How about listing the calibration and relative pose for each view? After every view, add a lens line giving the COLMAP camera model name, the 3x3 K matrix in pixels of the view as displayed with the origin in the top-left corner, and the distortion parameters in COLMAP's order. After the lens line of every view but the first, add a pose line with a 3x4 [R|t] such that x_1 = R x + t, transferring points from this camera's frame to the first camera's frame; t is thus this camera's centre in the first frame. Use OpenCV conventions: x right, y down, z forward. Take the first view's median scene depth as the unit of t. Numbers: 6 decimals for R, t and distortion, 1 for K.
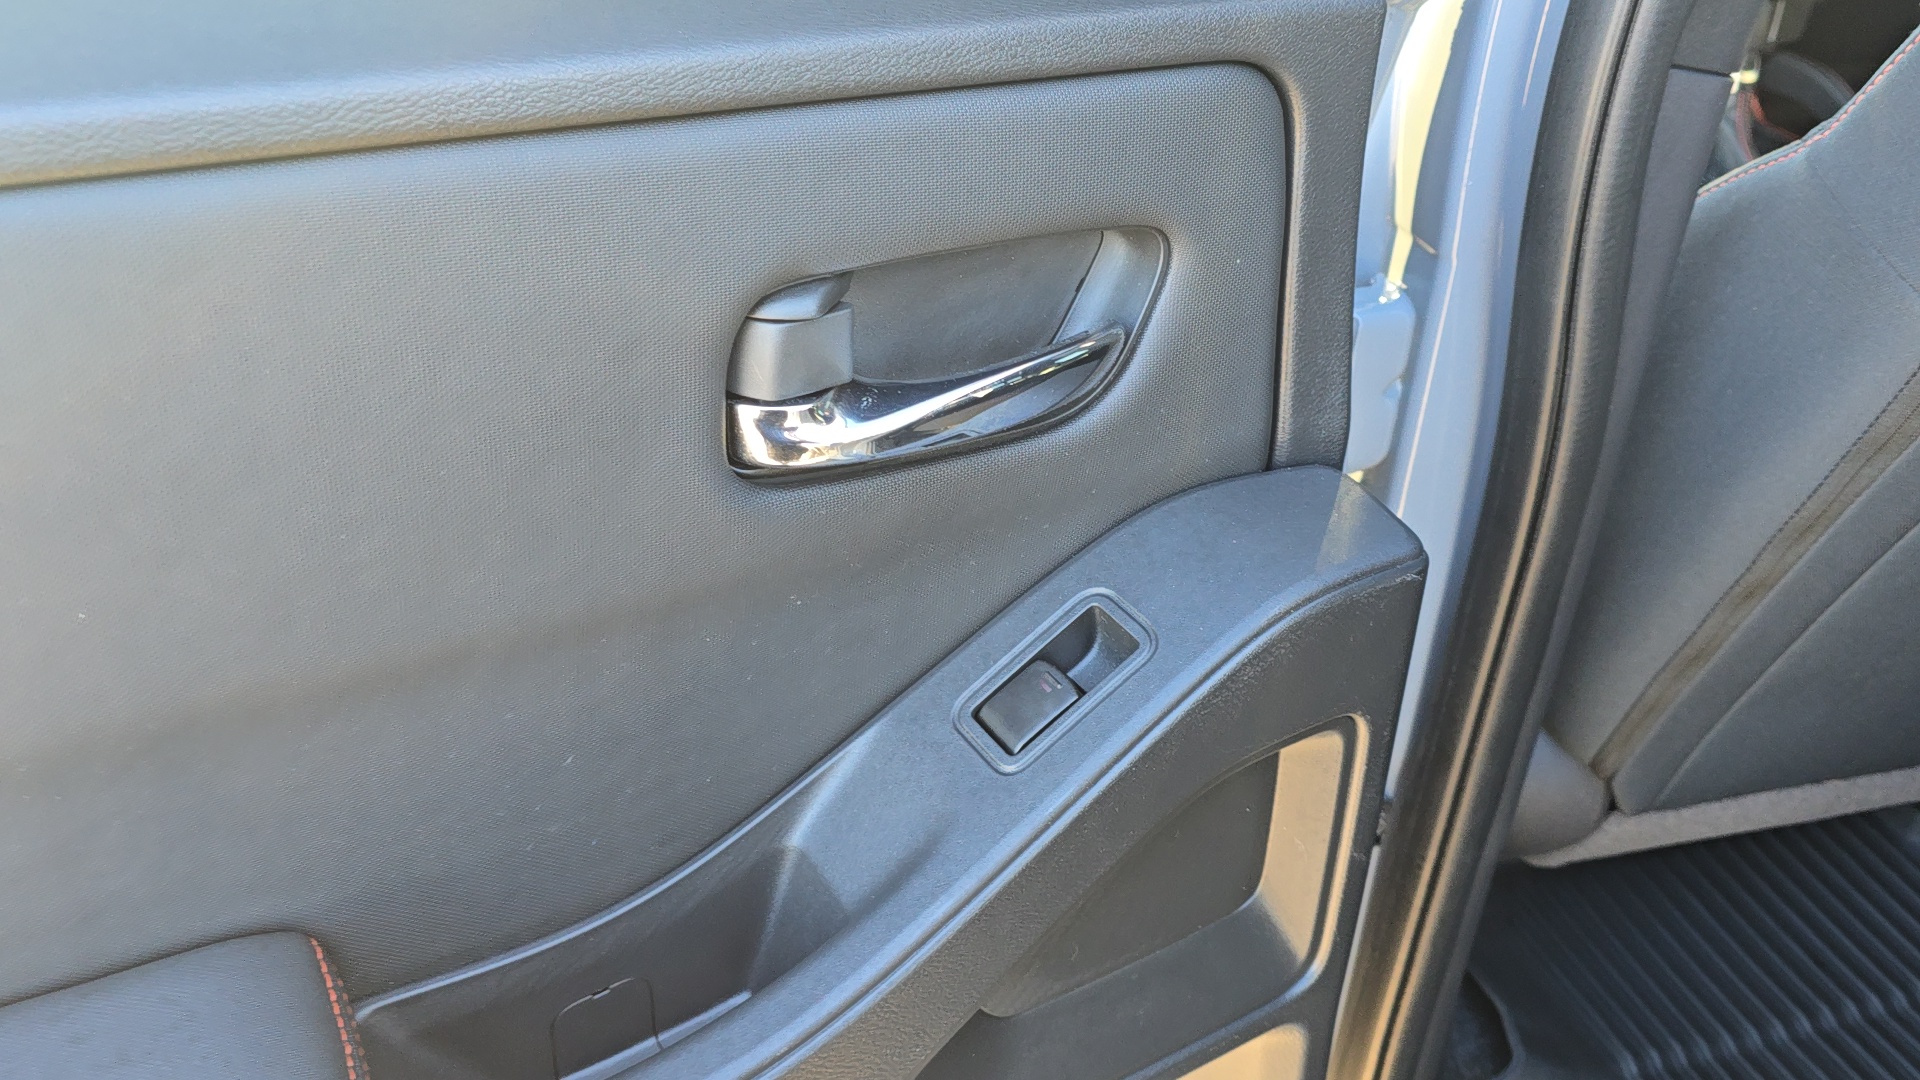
lens RADIAL K [[1623.3, 0, 960.0], [0, 1623.3, 540.0], [0, 0, 1]] dist [-0.000737, 0.008564]
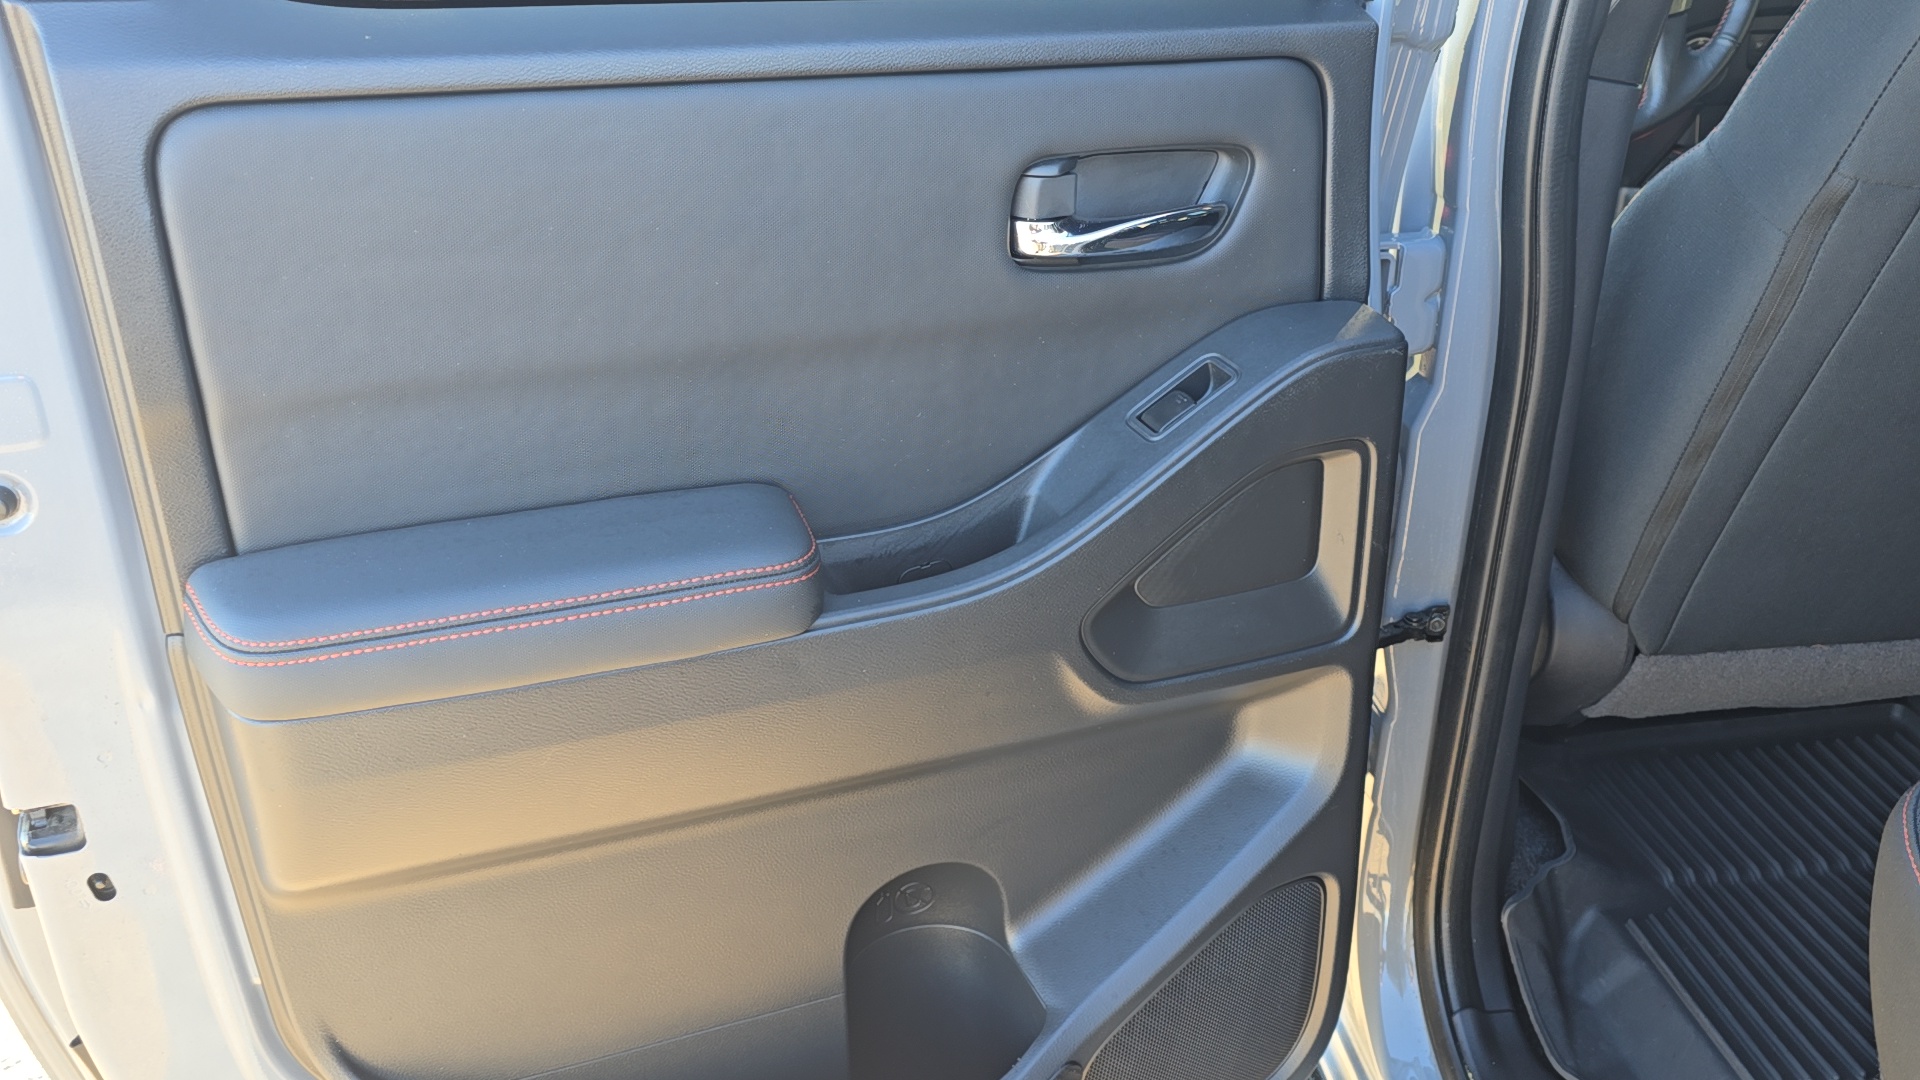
lens RADIAL K [[1623.3, 0, 960.0], [0, 1623.3, 540.0], [0, 0, 1]] dist [-0.000737, 0.008564]
pose [[0.988013, 0.030419, -0.151344, 0.086103], [-0.044935, 0.994611, -0.093435, 0.398934], [0.147686, 0.099116, 0.984055, -0.742413]]
